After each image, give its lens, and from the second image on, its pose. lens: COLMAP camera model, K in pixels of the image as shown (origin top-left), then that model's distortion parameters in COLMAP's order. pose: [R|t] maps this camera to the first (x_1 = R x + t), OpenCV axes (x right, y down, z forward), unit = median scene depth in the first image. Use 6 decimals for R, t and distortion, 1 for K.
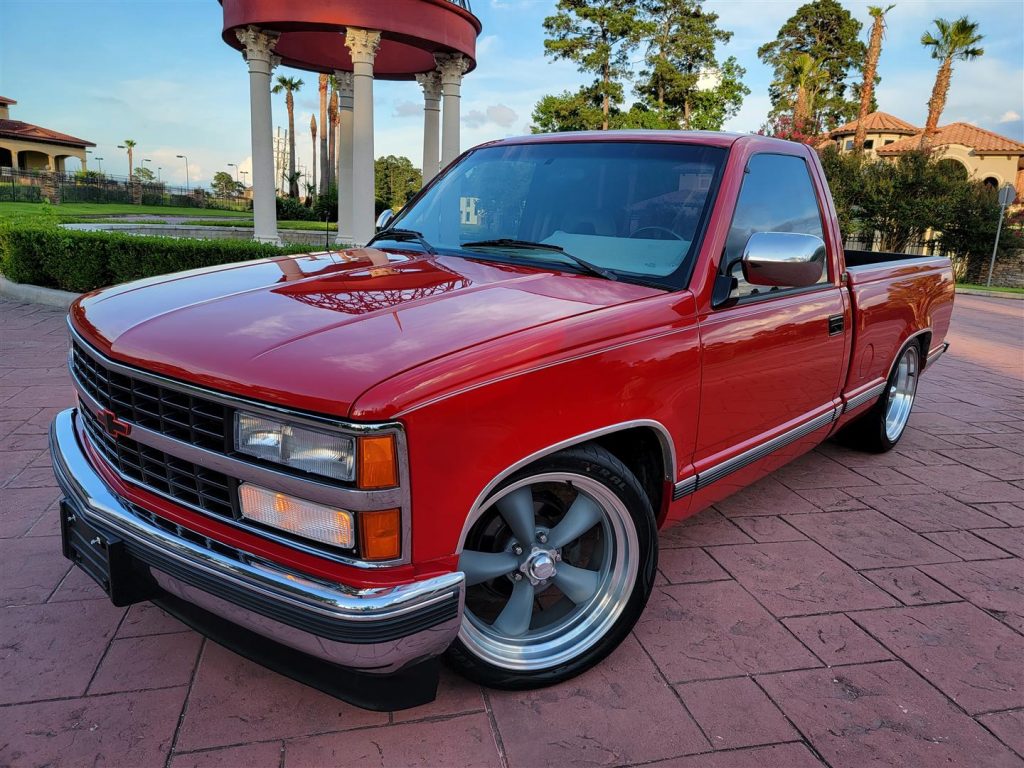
lens RADIAL K [[724.1, 0, 511.5], [0, 724.1, 376.2], [0, 0, 1]] dist [0.070247, -0.059901]
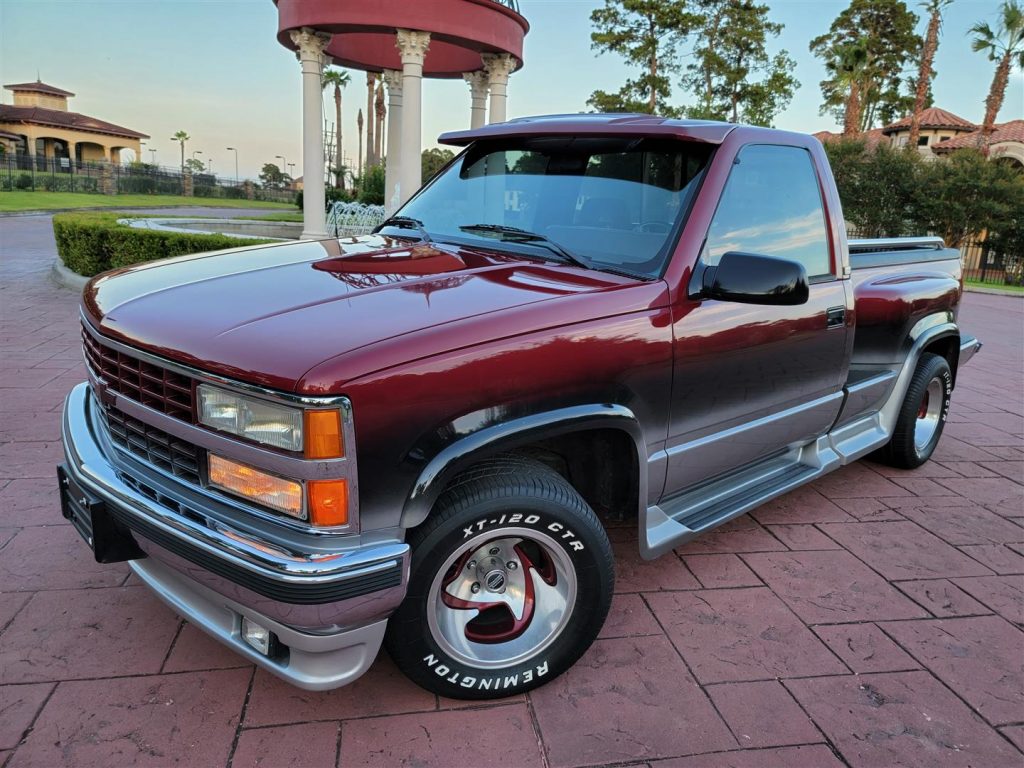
lens RADIAL K [[724.1, 0, 517.1], [0, 724.1, 376.5], [0, 0, 1]] dist [0.070247, -0.059901]
pose [[0.998727, 0.020915, -0.045905, -0.001578], [-0.020508, 0.999746, 0.009322, -0.005016], [0.046088, -0.008369, 0.998902, -0.011484]]
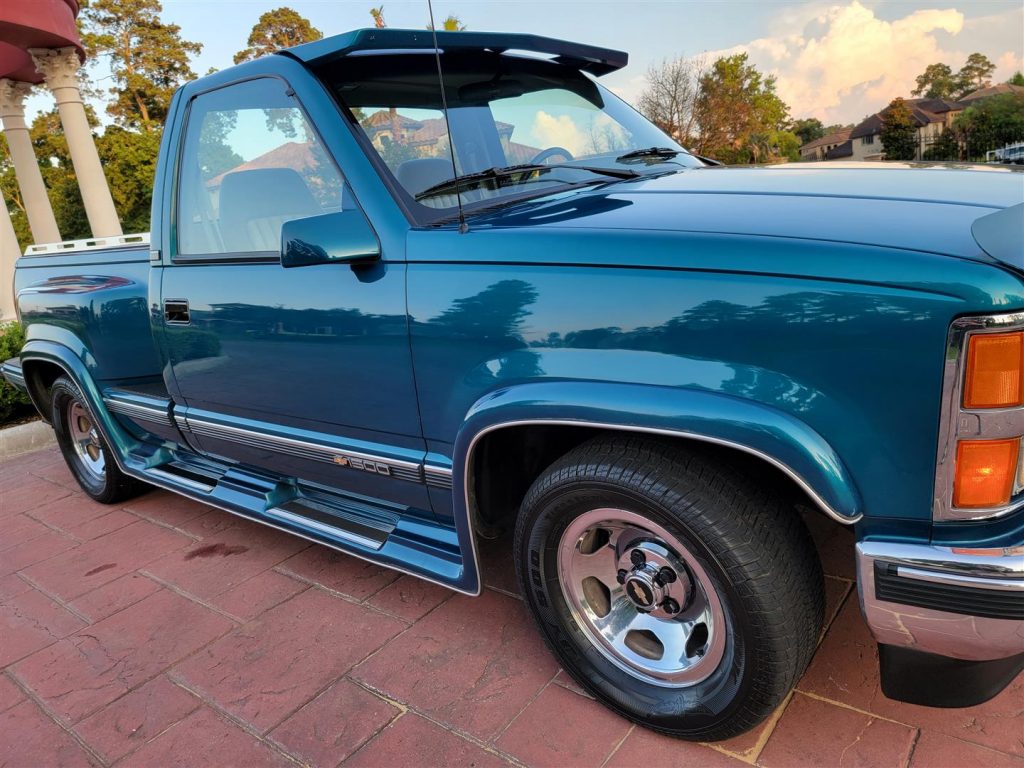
lens RADIAL K [[724.1, 0, 521.6], [0, 724.1, 379.5], [0, 0, 1]] dist [0.070247, -0.059901]
pose [[0.779603, -0.299408, 0.550068, -0.230708], [0.305347, 0.948569, 0.083552, -0.031488], [-0.546793, 0.102824, 0.830930, 0.134861]]
